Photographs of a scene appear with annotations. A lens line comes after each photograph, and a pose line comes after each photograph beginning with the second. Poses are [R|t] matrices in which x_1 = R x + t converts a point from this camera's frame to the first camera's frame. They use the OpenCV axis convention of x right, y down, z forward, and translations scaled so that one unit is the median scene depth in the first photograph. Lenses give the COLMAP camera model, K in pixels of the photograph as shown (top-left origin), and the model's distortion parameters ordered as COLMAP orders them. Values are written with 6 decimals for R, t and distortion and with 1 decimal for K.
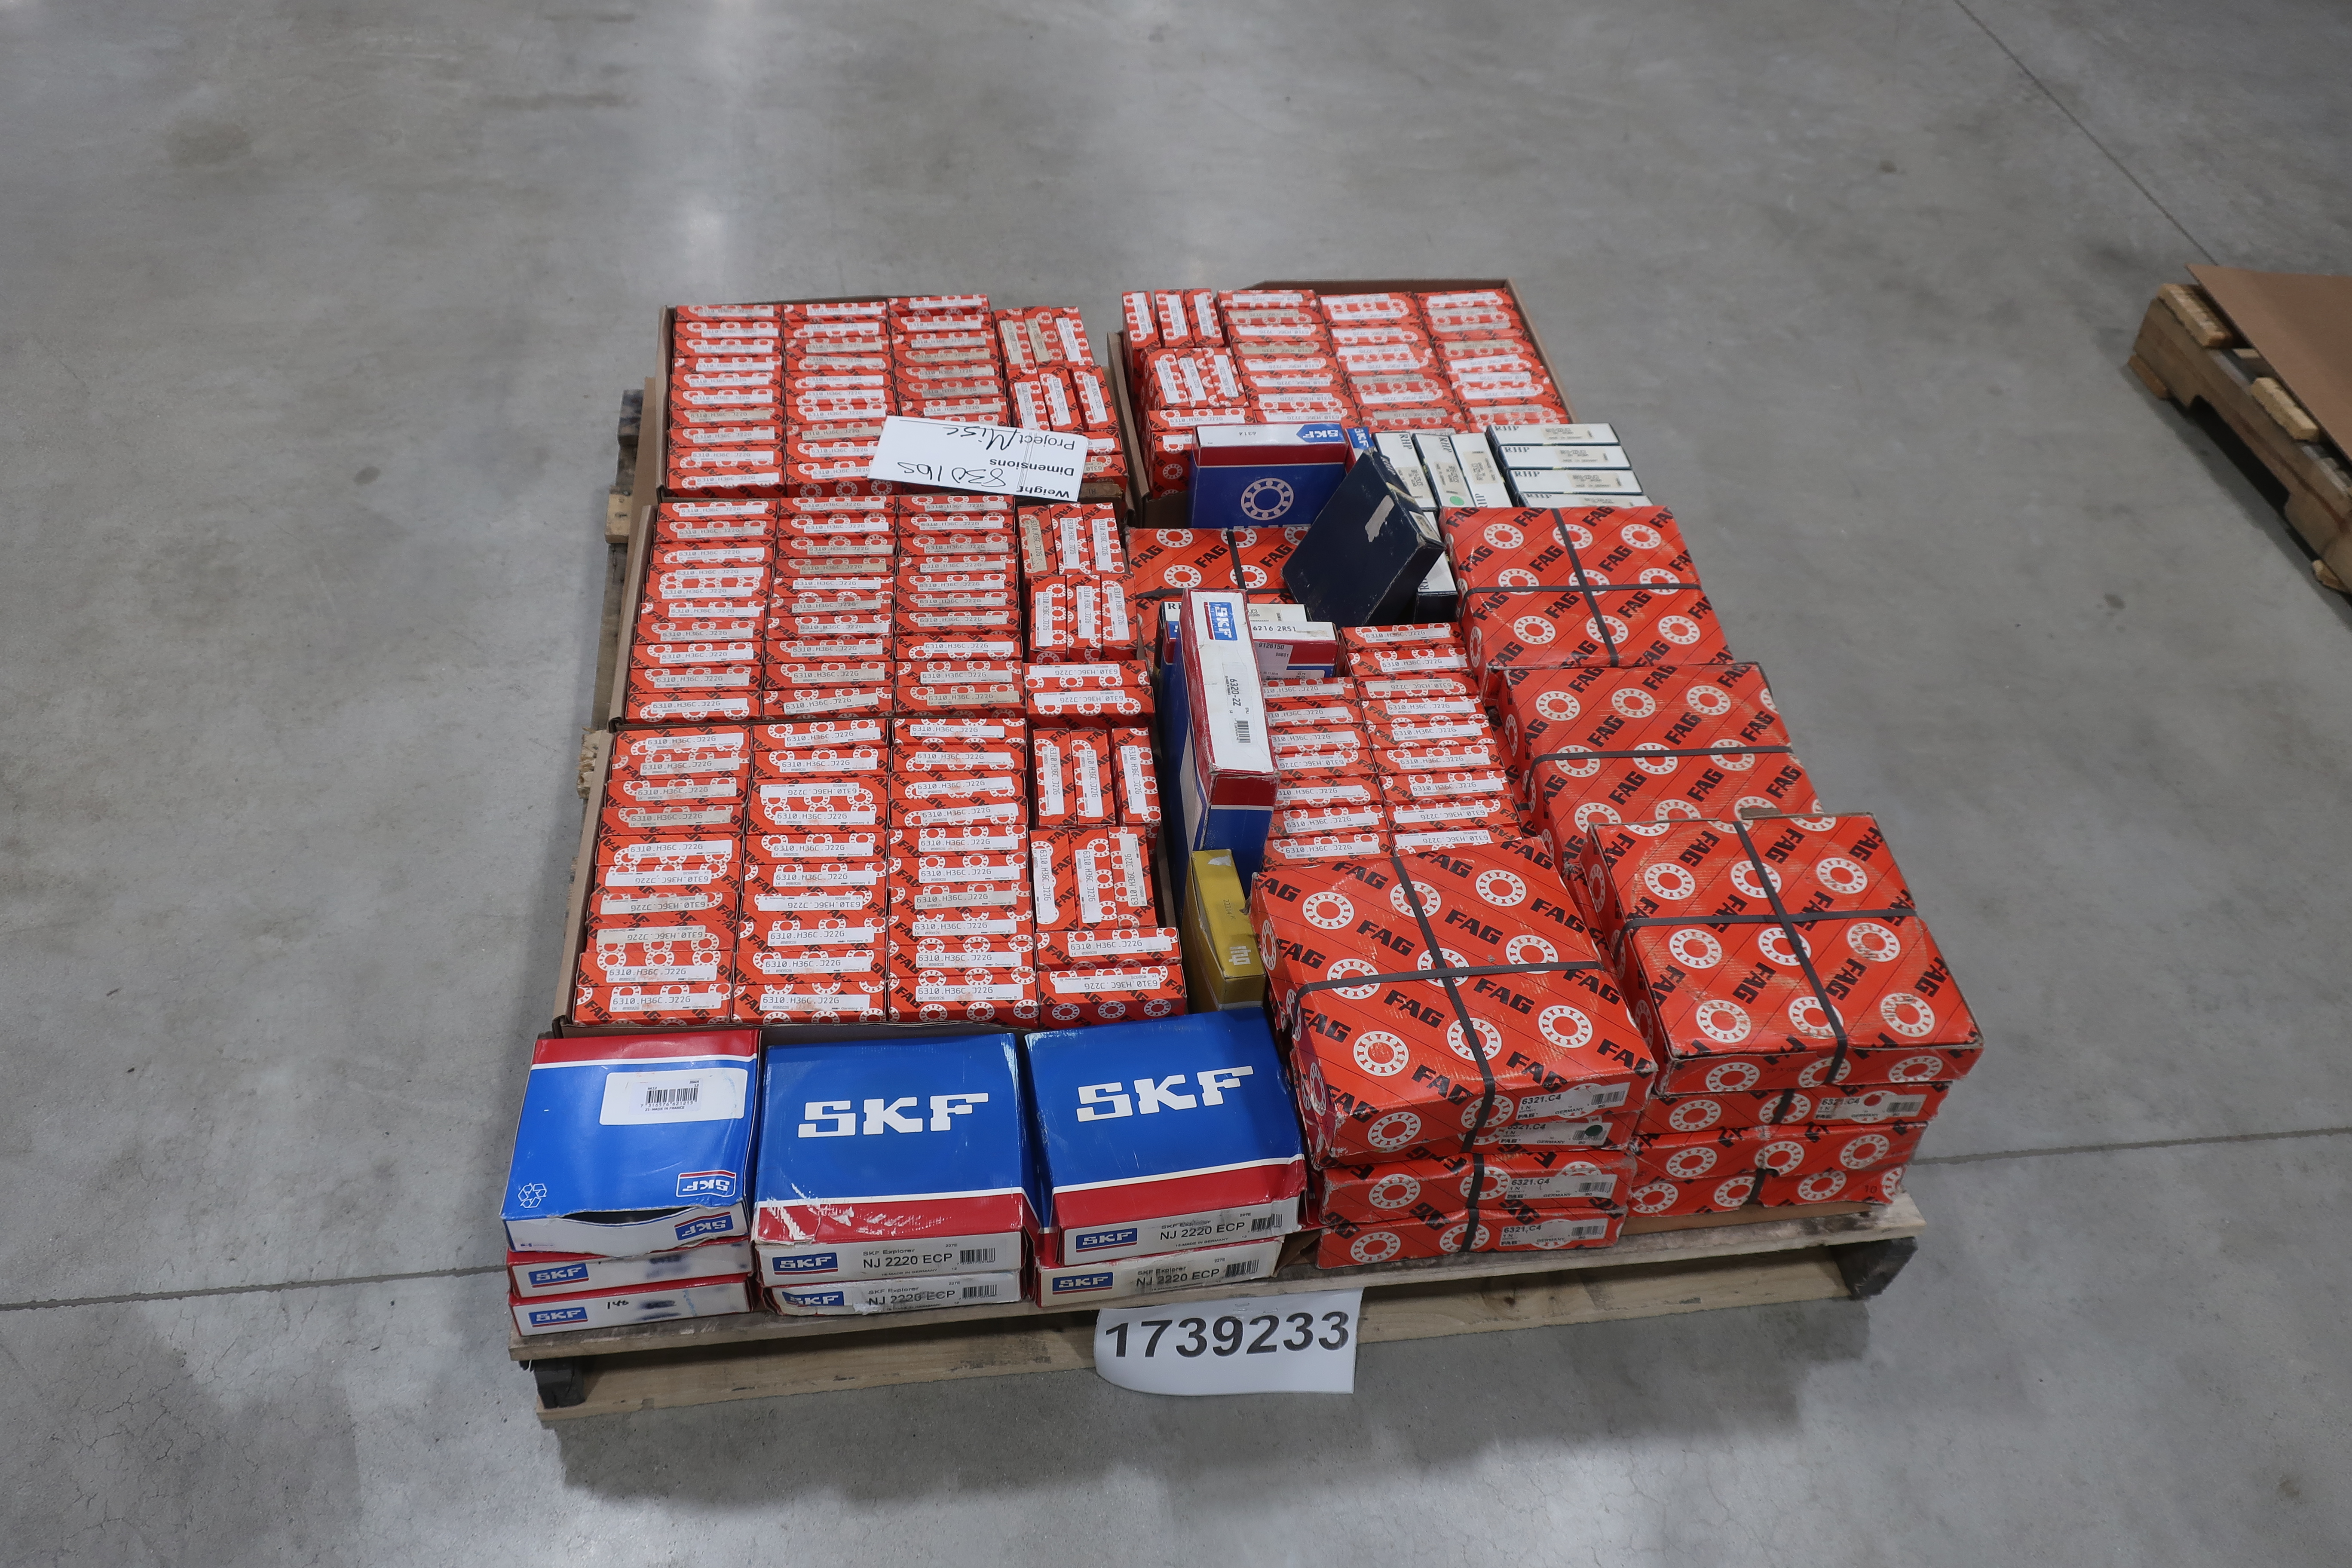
lens RADIAL K [[1785.7, 0, 1173.9], [0, 1785.7, 782.2], [0, 0, 1]] dist [-0.004847, -0.002257]
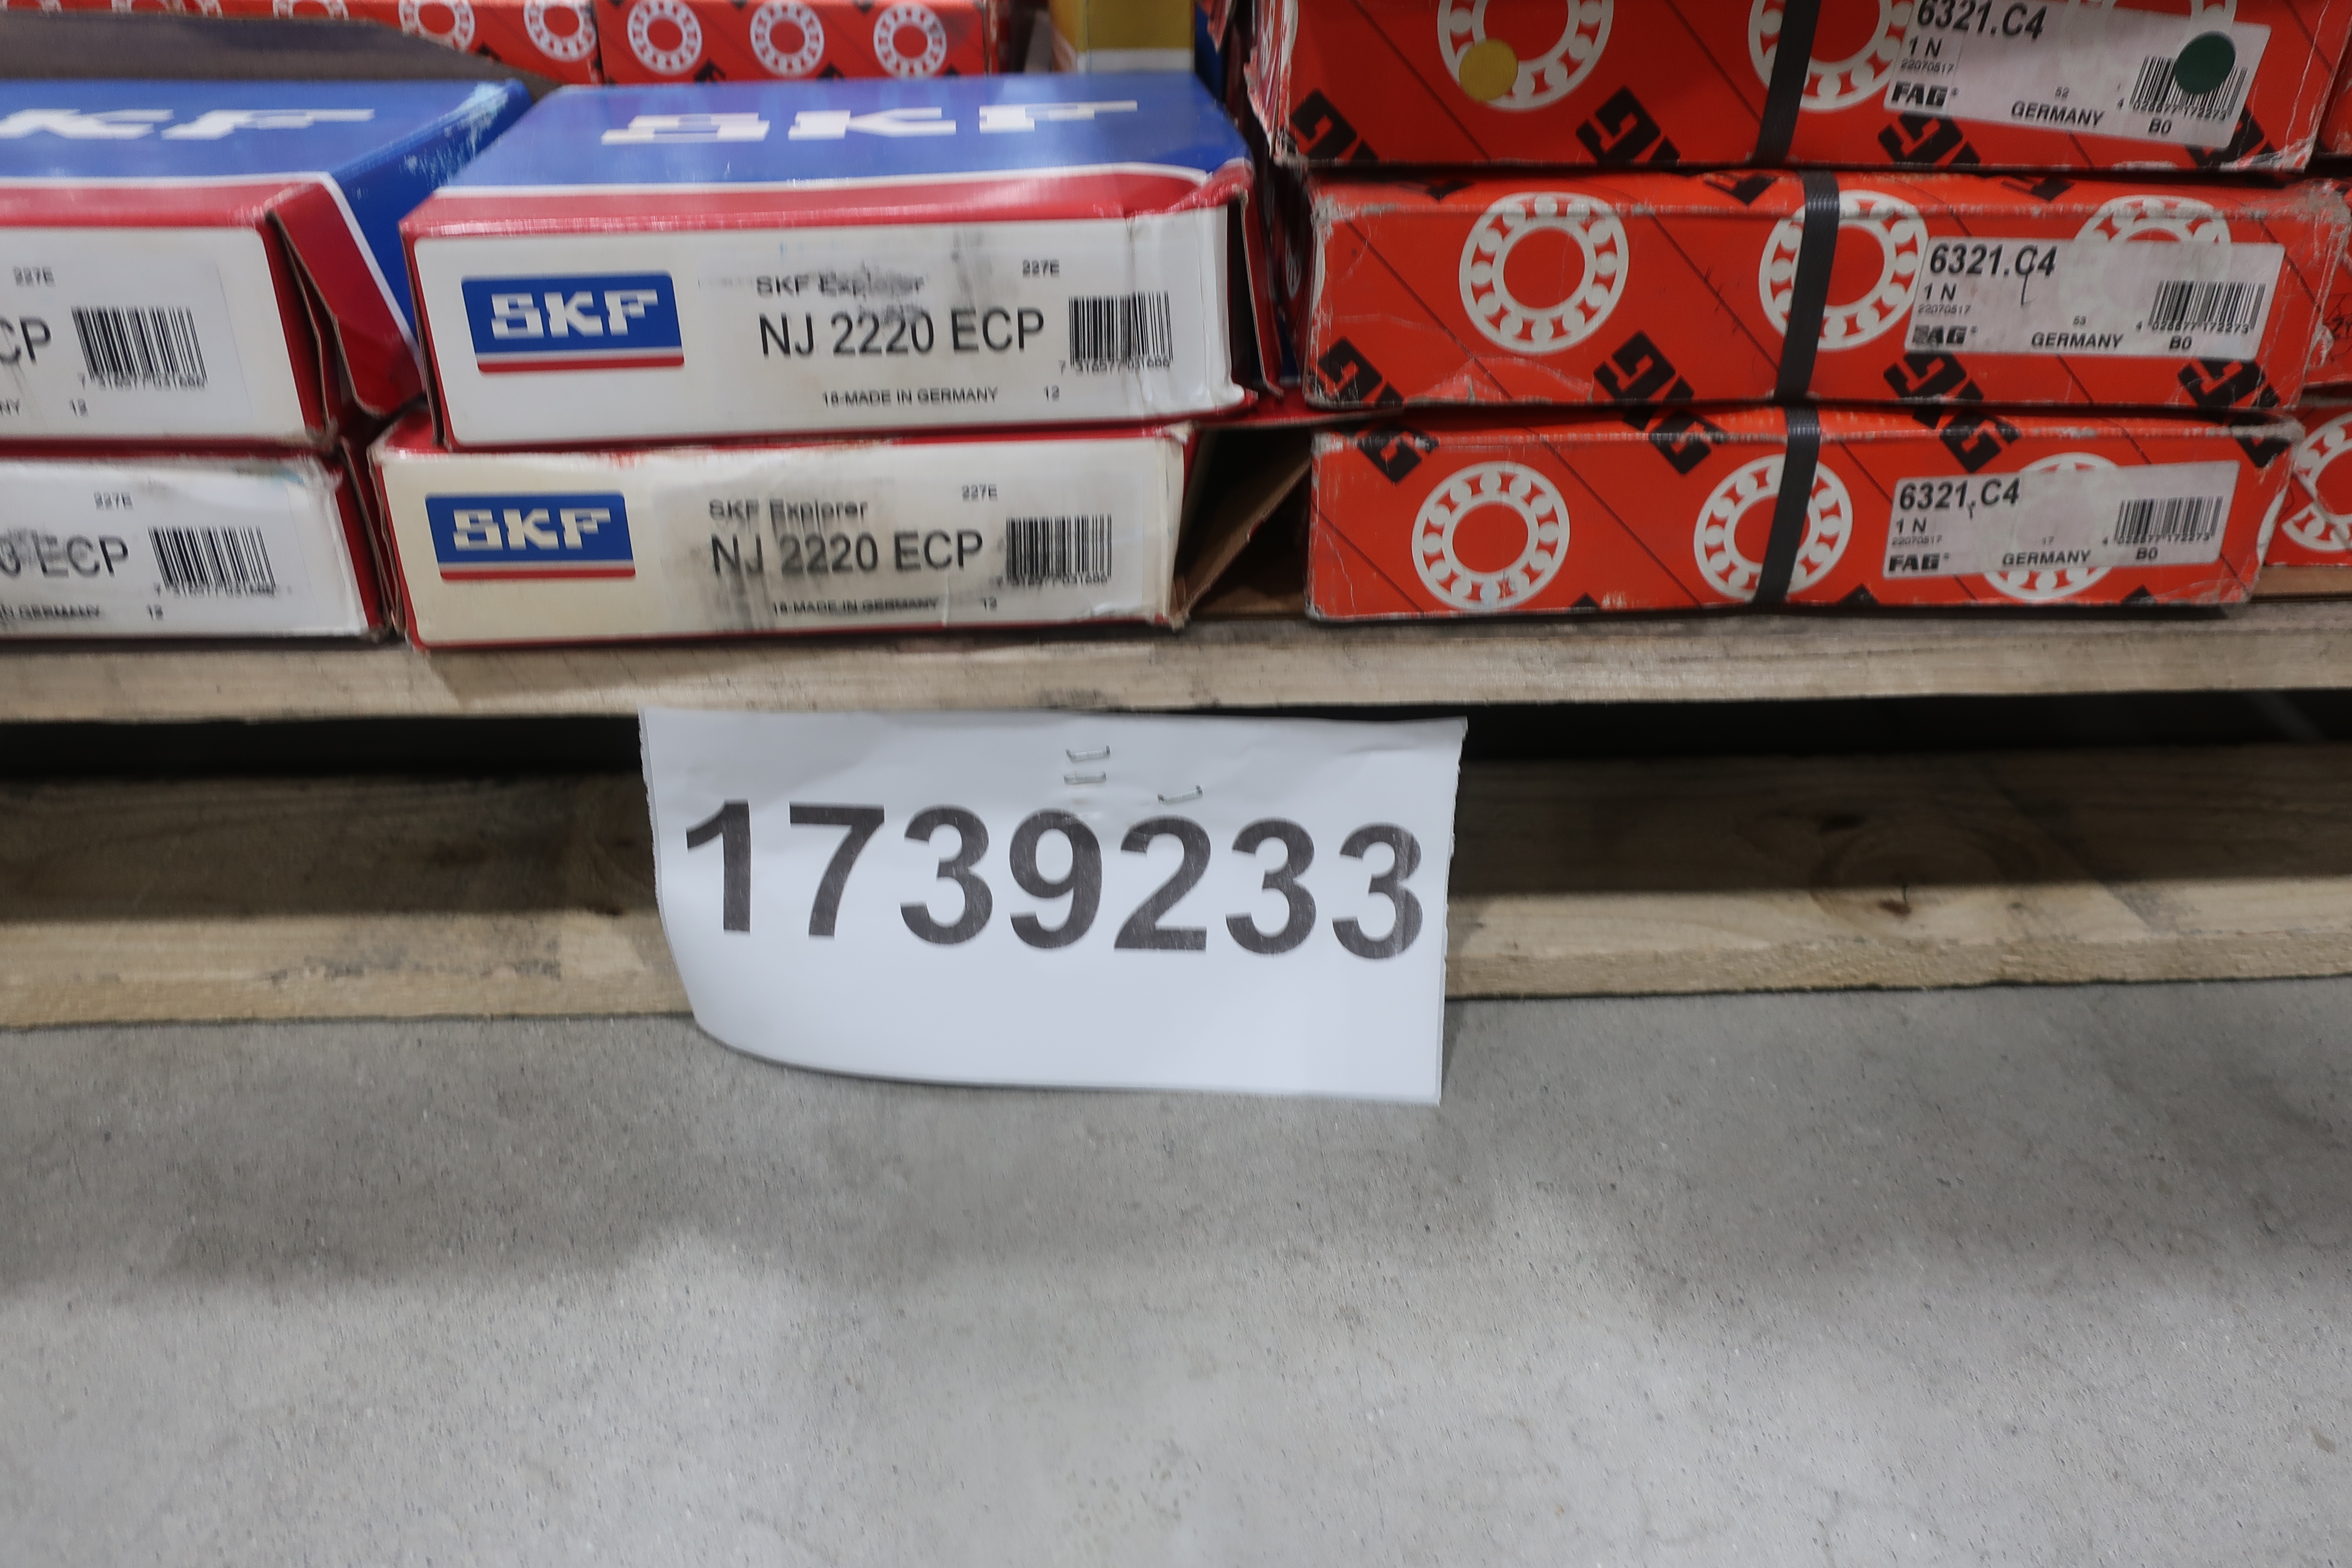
lens RADIAL K [[1785.7, 0, 1175.8], [0, 1785.7, 796.2], [0, 0, 1]] dist [-0.004847, -0.002257]
pose [[0.994989, 0.002400, -0.099955, 0.087817], [-0.022000, 0.980466, -0.195454, 0.366171], [0.097533, 0.196673, 0.975606, 0.683678]]
